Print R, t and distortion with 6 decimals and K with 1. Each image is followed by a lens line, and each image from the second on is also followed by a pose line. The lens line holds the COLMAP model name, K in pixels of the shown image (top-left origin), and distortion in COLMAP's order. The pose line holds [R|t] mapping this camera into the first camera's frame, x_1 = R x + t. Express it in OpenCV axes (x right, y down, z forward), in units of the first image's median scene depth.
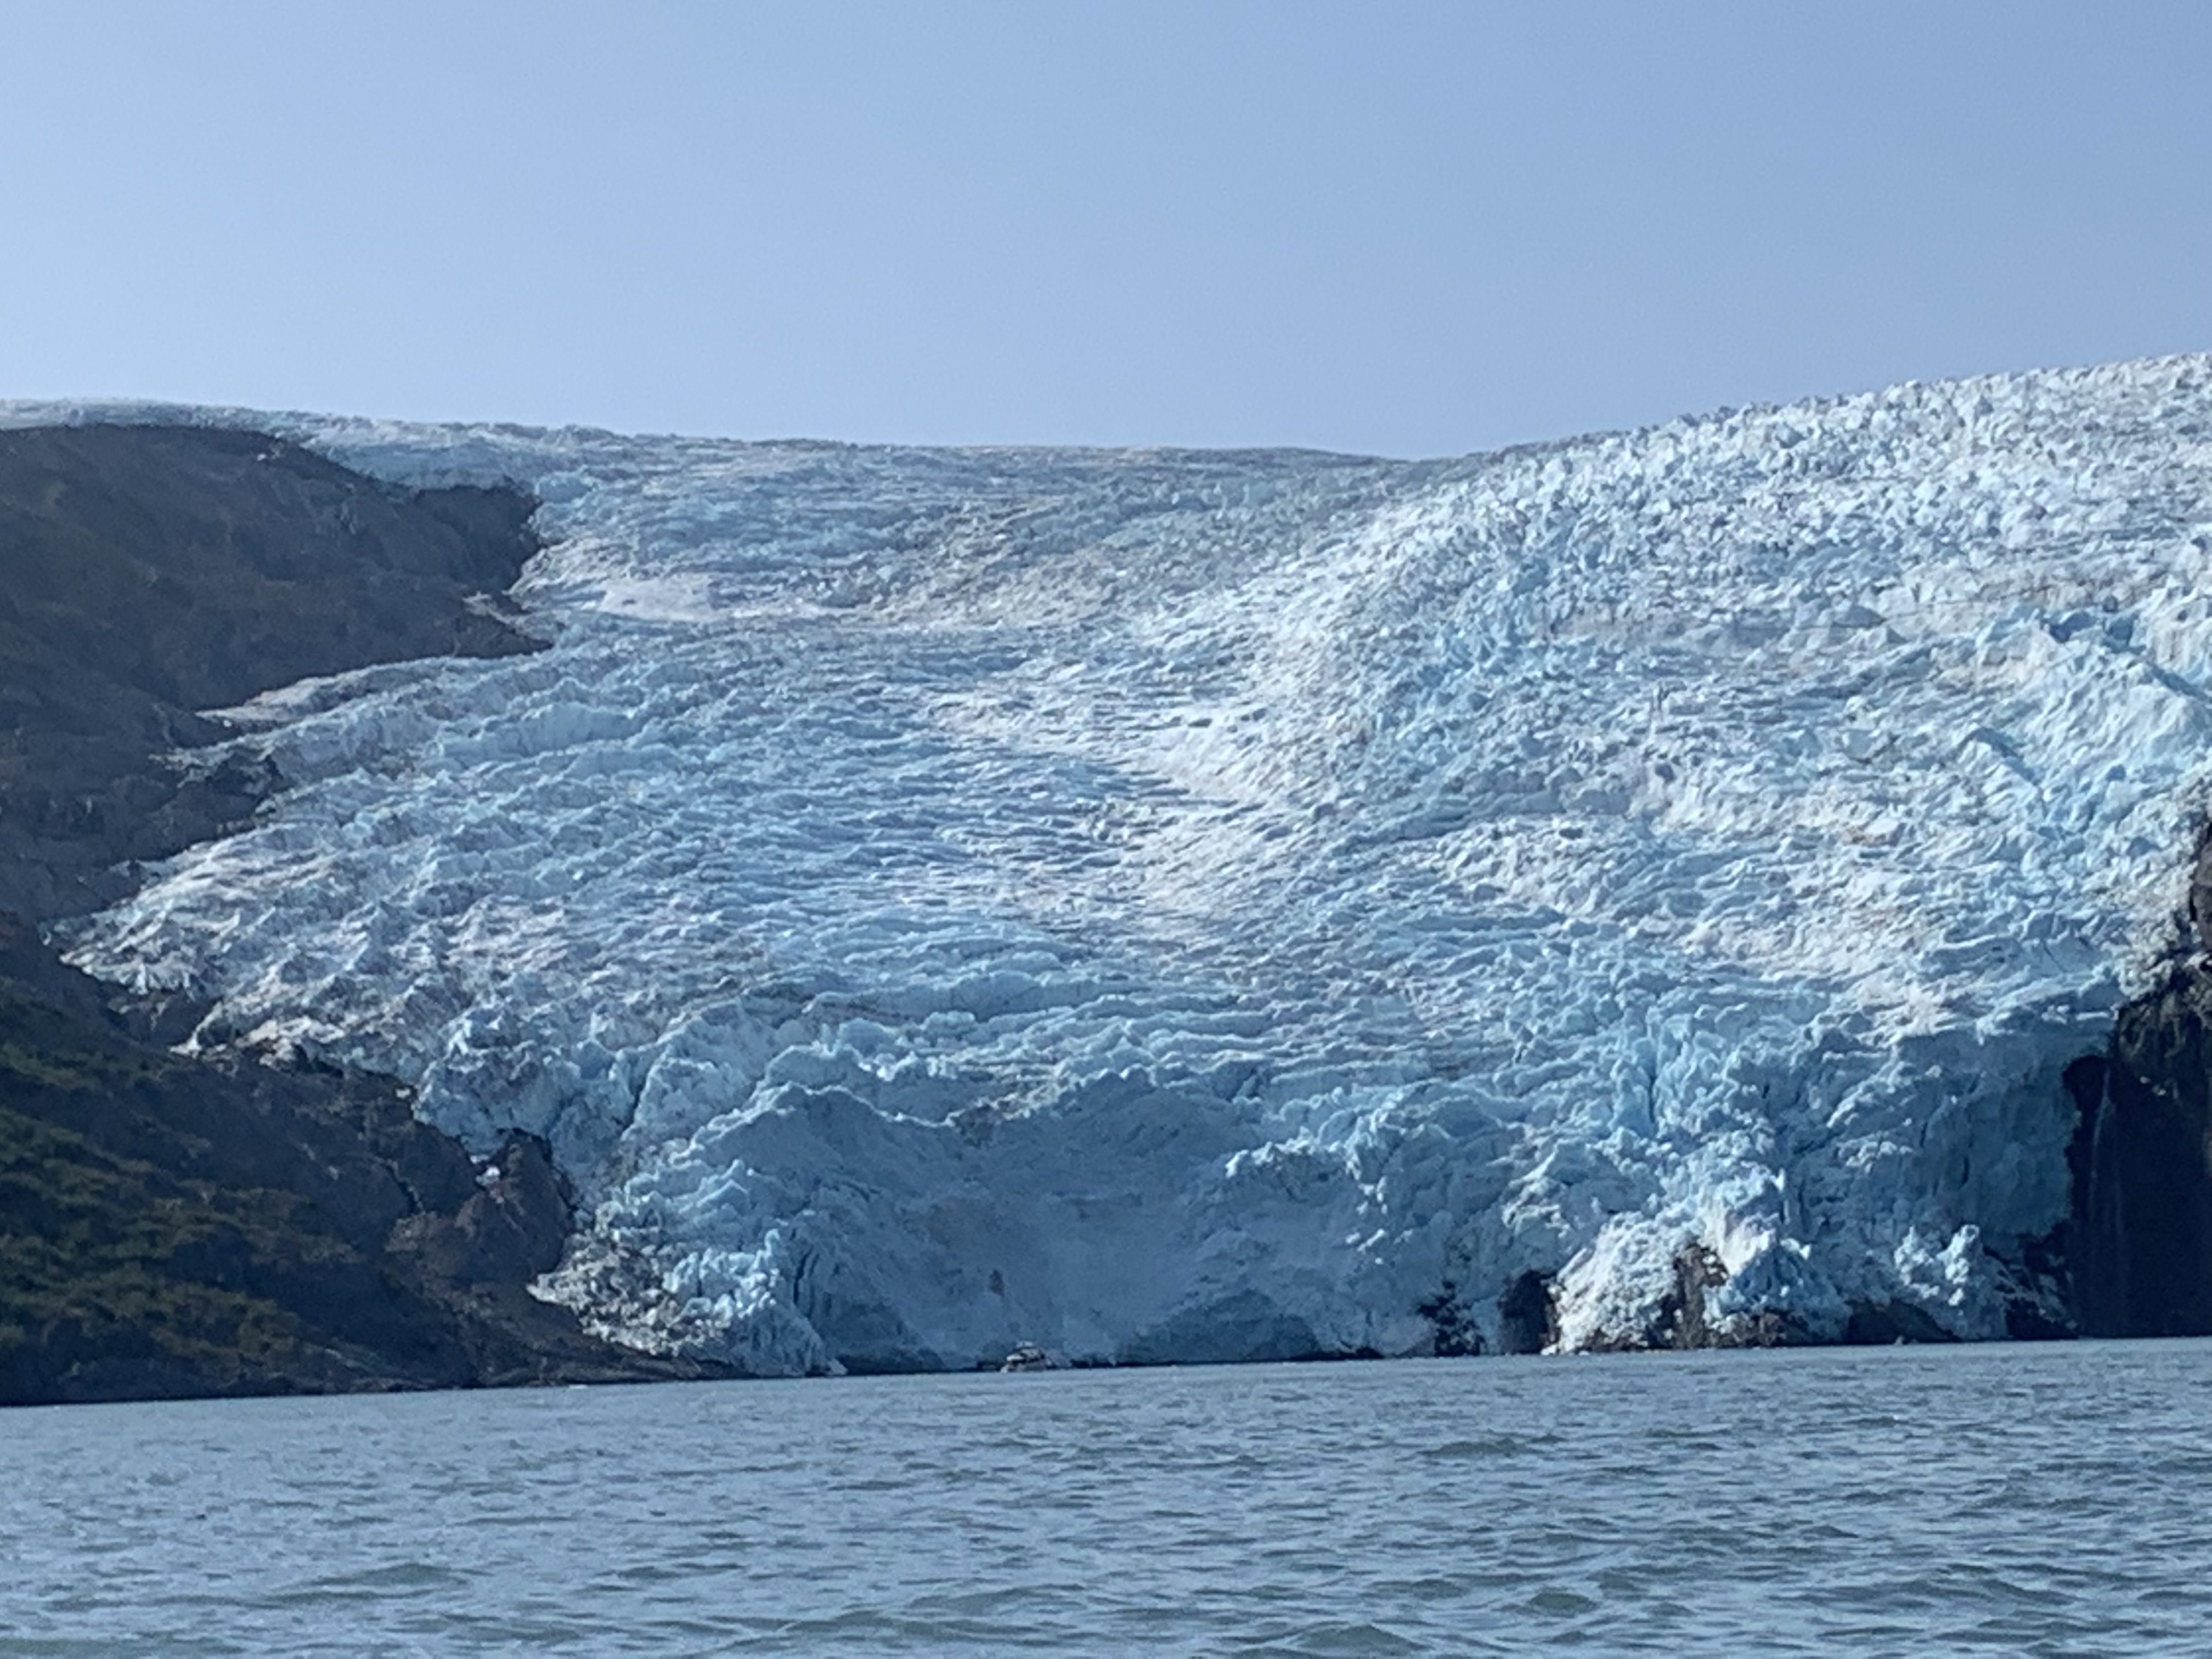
lens RADIAL K [[6793.1, 0, 1106.0], [0, 6793.1, 829.5], [0, 0, 1]] dist [0.221638, 1.007958]
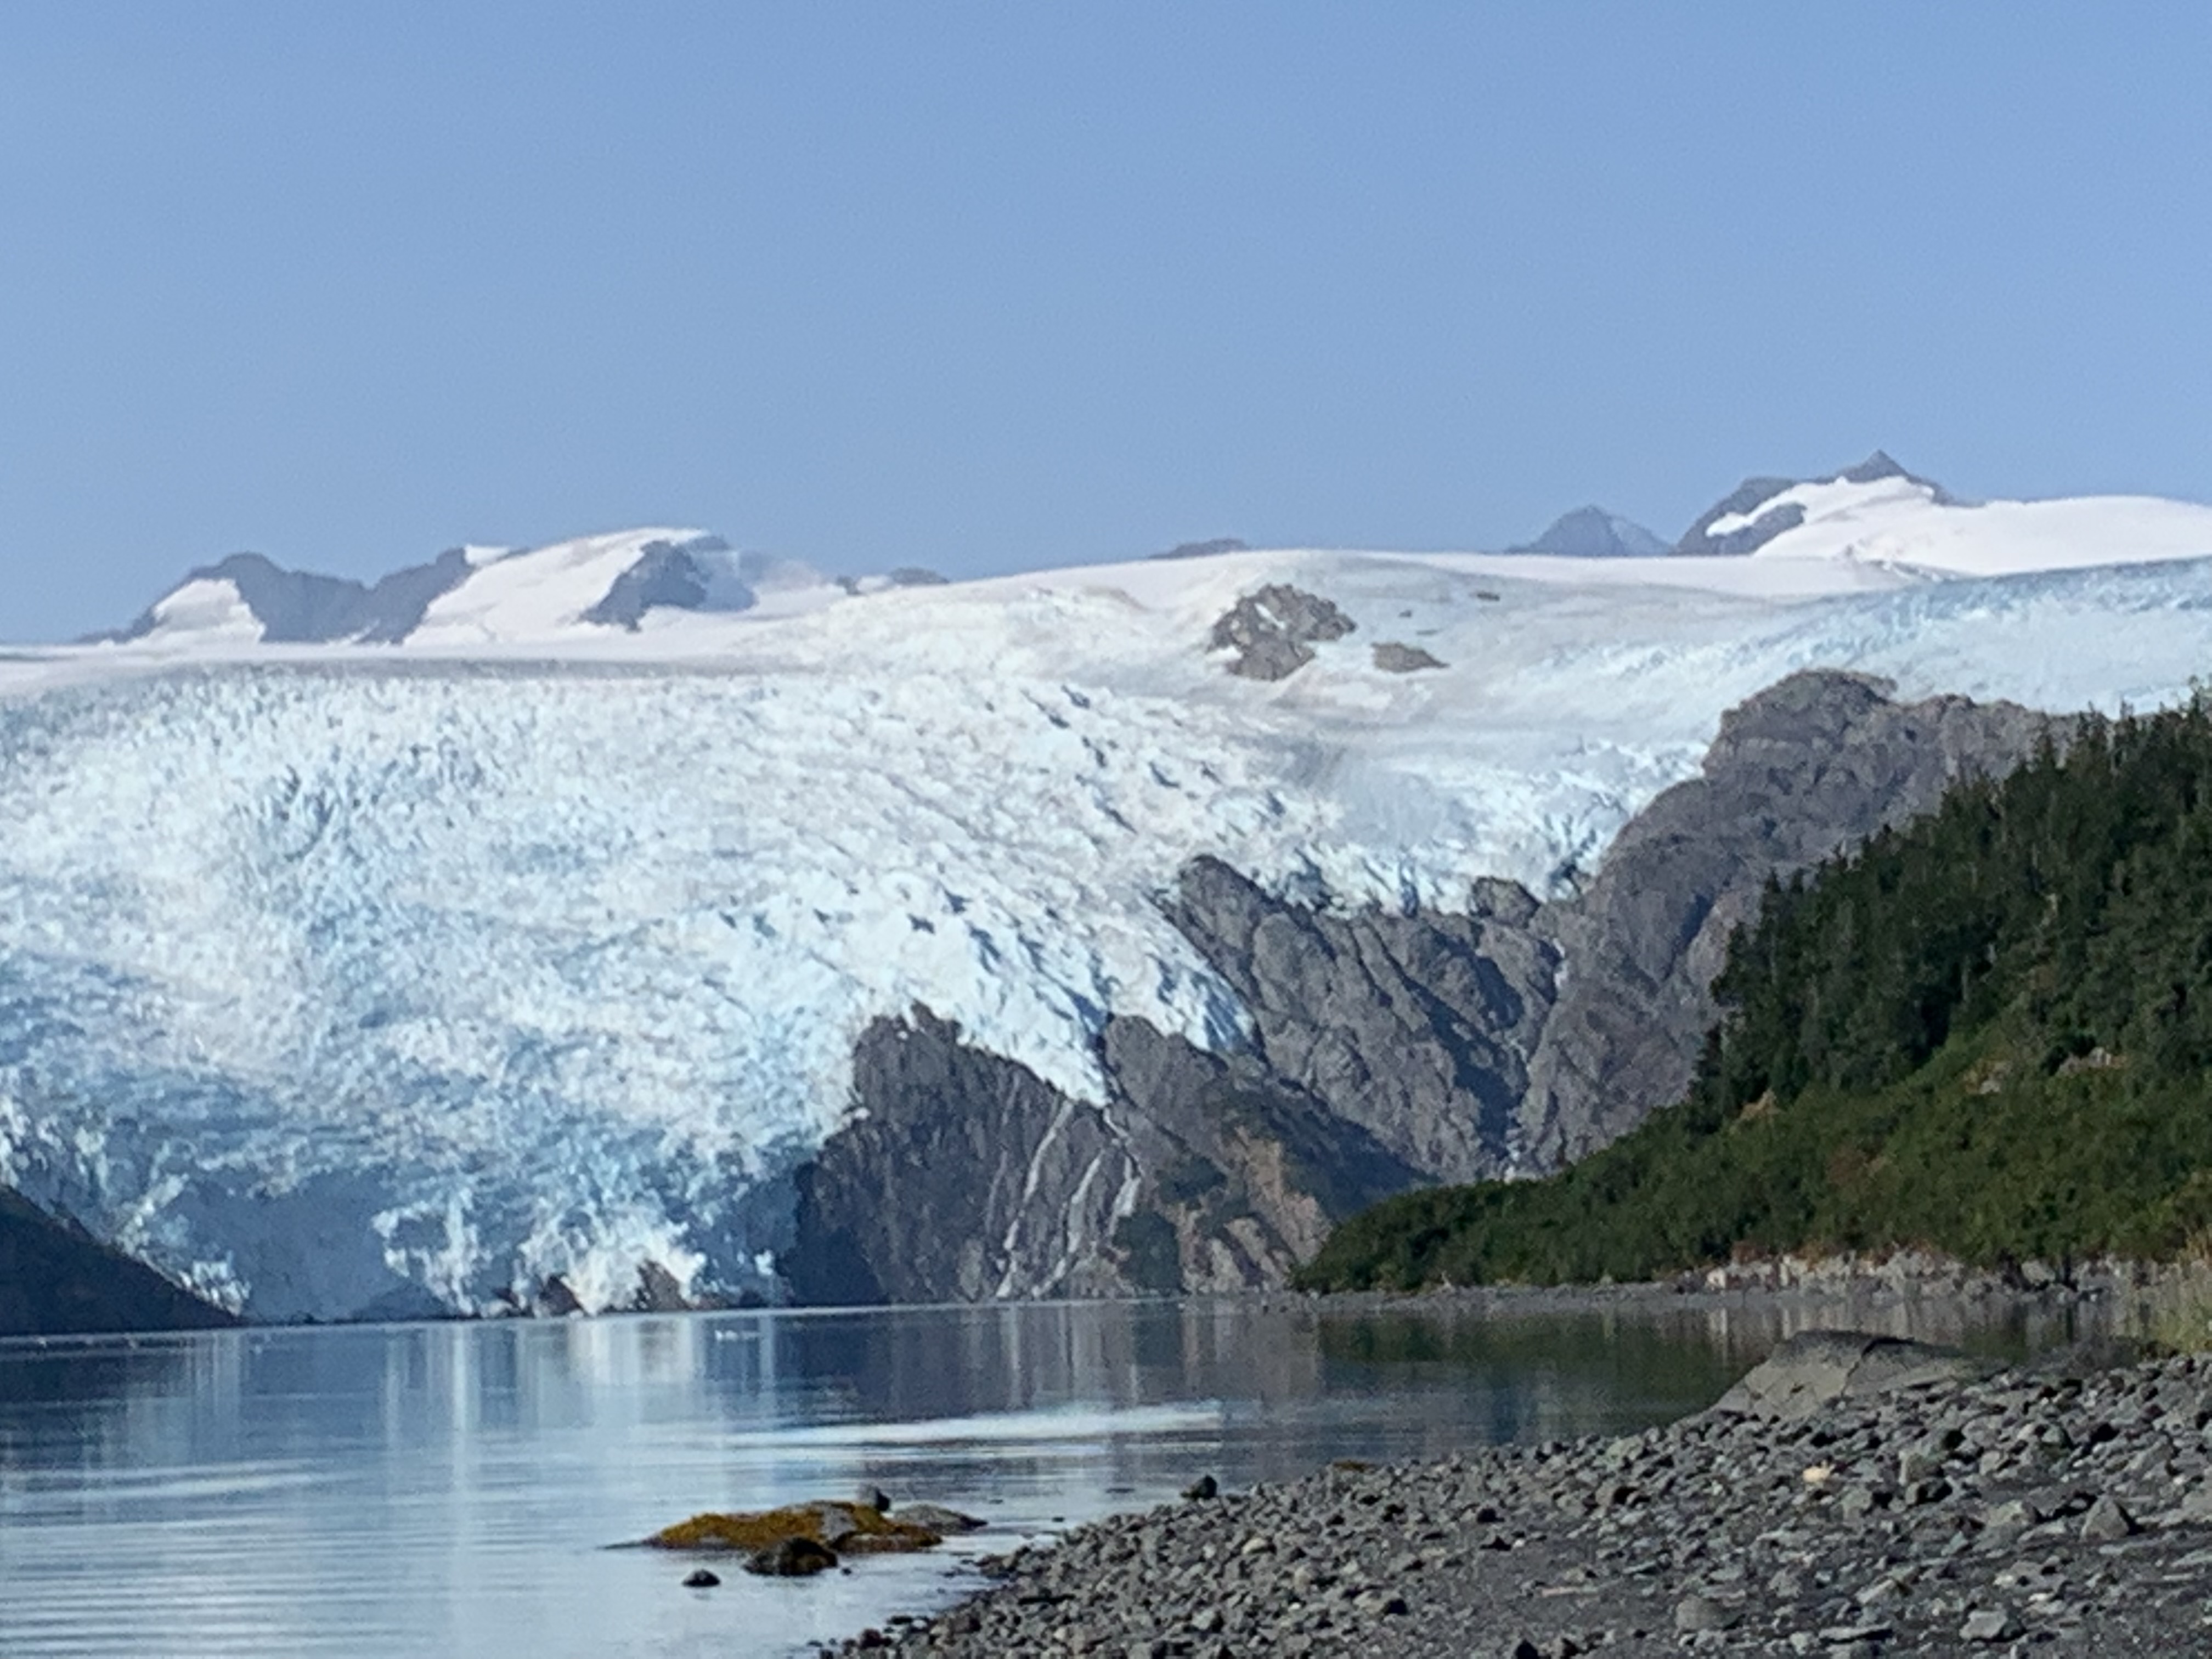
lens RADIAL K [[6793.1, 0, 1106.0], [0, 6793.1, 829.5], [0, 0, 1]] dist [0.221638, 1.007958]
pose [[0.946184, 0.030156, 0.322221, -0.399330], [-0.029688, 0.999539, -0.006366, -0.051398], [-0.322264, -0.003543, 0.946643, -0.846611]]
